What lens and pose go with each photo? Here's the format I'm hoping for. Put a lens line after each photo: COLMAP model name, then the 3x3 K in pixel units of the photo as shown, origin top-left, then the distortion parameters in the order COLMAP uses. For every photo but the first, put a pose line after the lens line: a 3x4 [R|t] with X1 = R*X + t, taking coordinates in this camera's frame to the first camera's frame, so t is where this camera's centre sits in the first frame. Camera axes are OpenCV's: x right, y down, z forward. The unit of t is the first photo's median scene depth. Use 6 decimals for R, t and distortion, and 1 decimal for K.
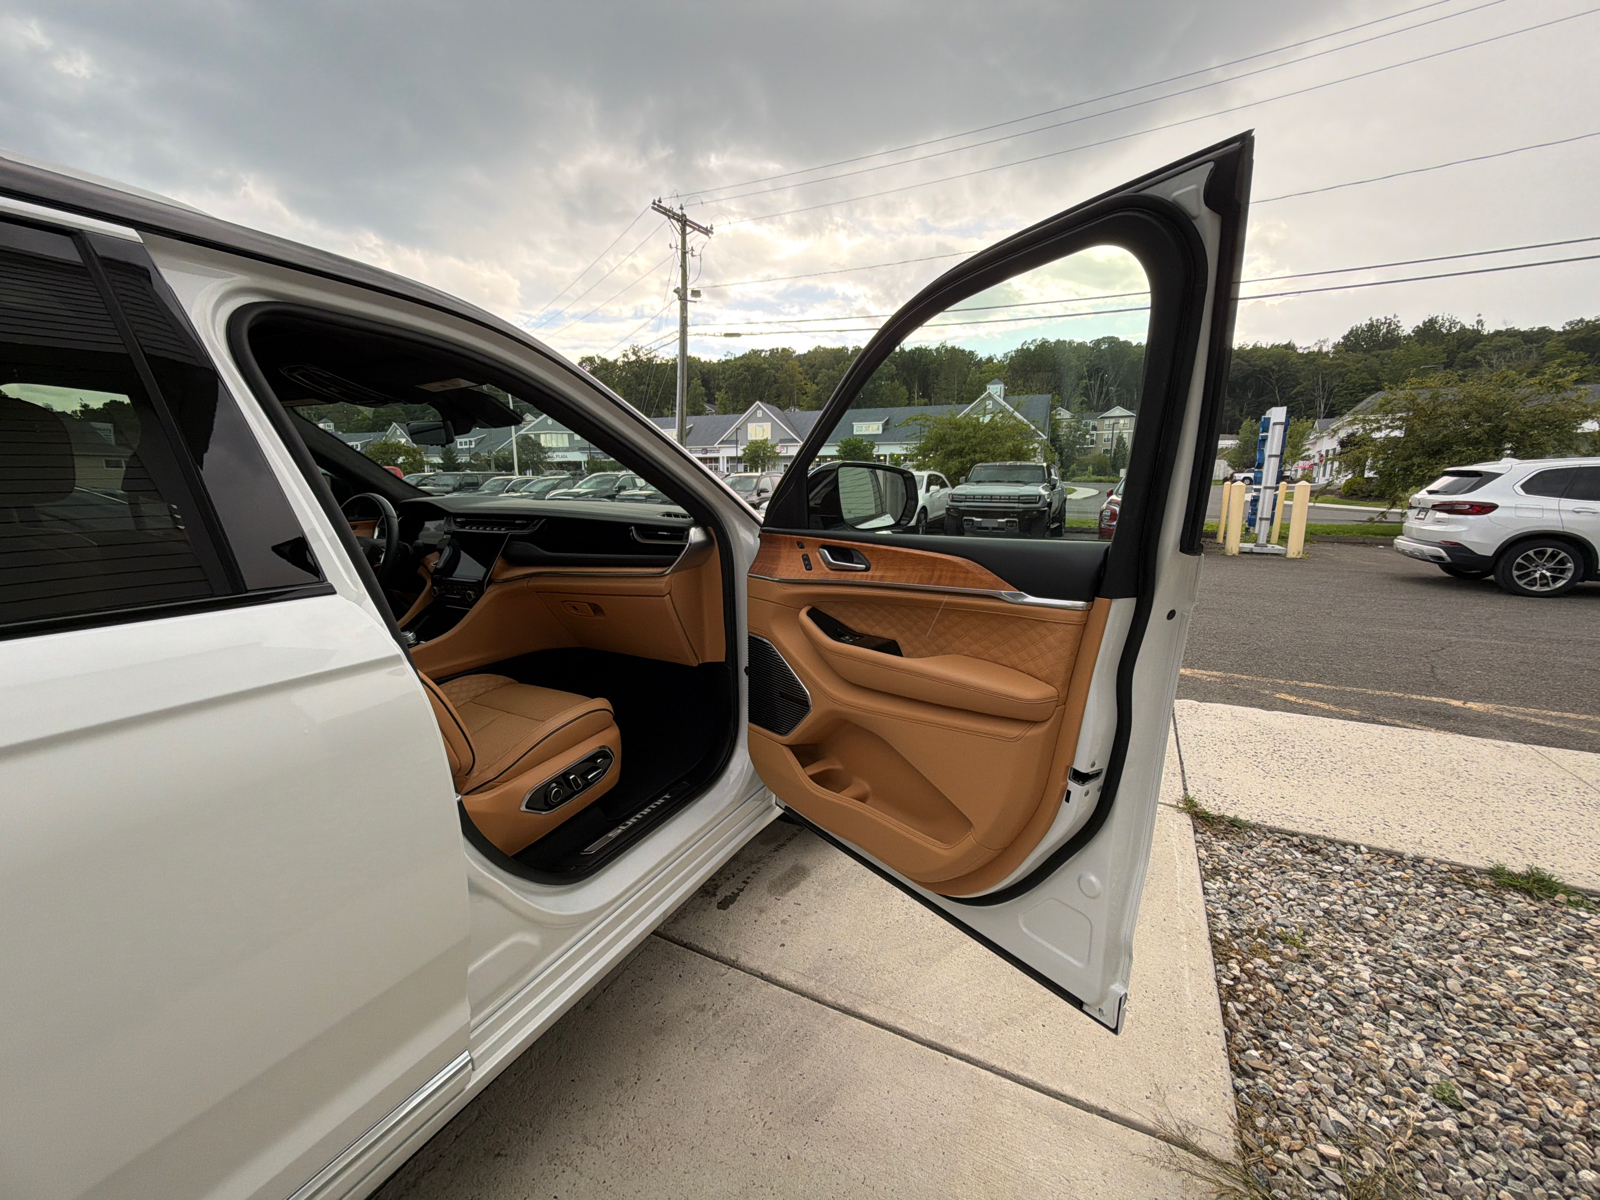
lens RADIAL K [[635.7, 0, 798.8], [0, 635.7, 603.9], [0, 0, 1]] dist [-0.000612, 0.000054]
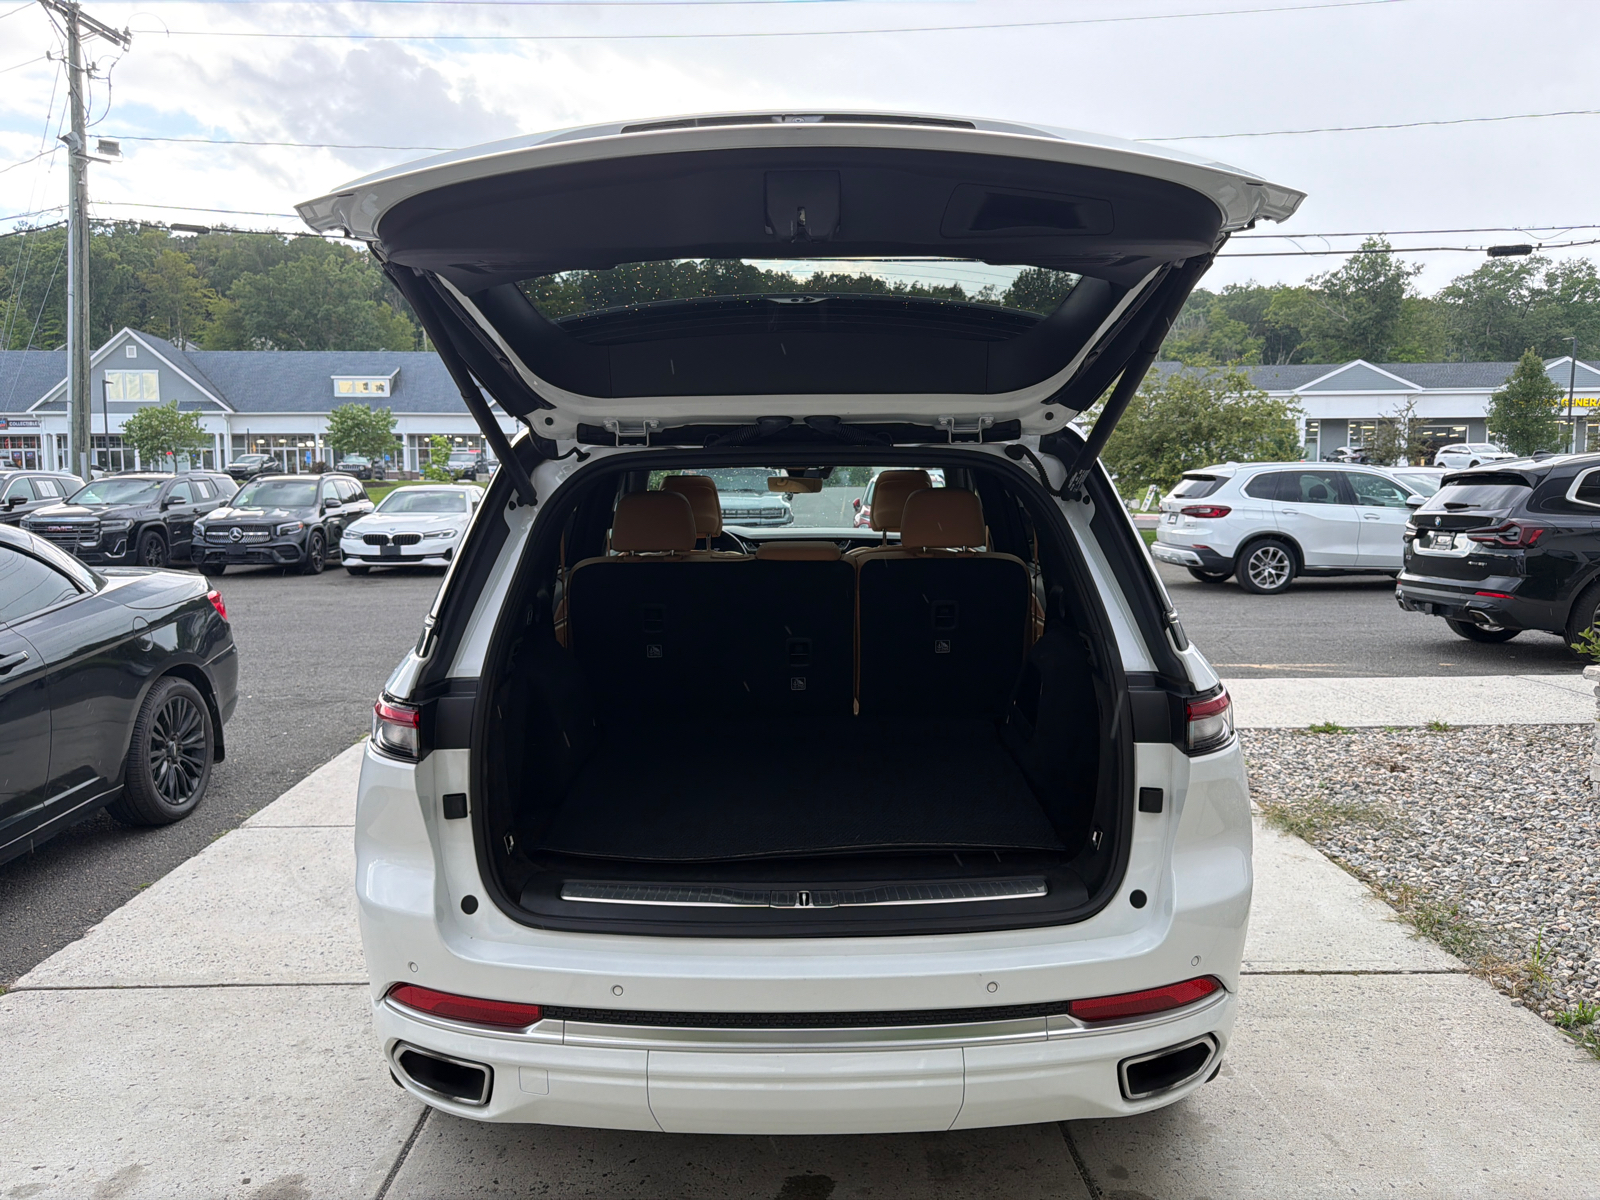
lens RADIAL K [[1139.0, 0, 791.5], [0, 1139.0, 600.4], [0, 0, 1]] dist [0.001731, -0.006590]
pose [[0.880867, -0.057669, 0.469837, -0.242832], [0.096873, 0.993506, -0.059675, 0.020648], [-0.463345, 0.098080, 0.880734, -0.168975]]
